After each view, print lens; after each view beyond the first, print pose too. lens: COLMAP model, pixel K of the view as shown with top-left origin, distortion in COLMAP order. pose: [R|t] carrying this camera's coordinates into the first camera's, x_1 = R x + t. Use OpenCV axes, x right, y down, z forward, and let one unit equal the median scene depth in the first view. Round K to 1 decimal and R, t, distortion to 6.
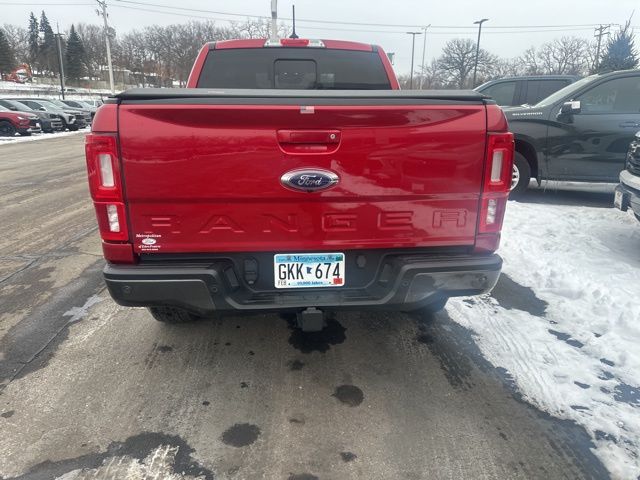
lens RADIAL K [[452.5, 0, 323.3], [0, 452.5, 238.8], [0, 0, 1]] dist [0.034572, -0.042182]
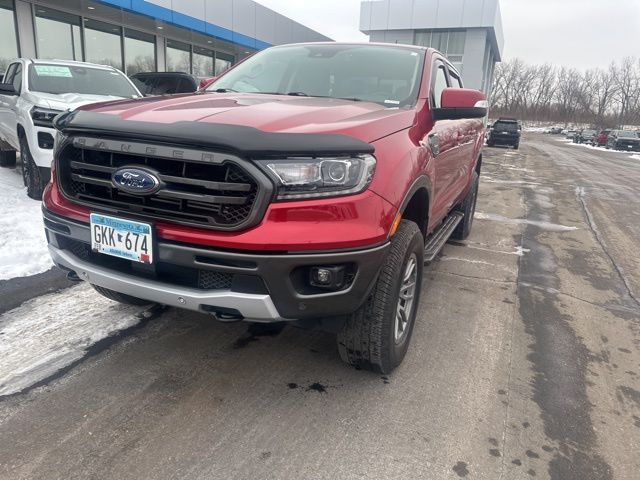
lens RADIAL K [[452.5, 0, 323.3], [0, 452.5, 238.8], [0, 0, 1]] dist [0.034572, -0.042182]
pose [[-0.877493, -0.185529, 0.442250, -0.831708], [0.059988, 0.872441, 0.485024, -0.916206], [-0.475823, 0.452135, -0.754431, 3.352366]]
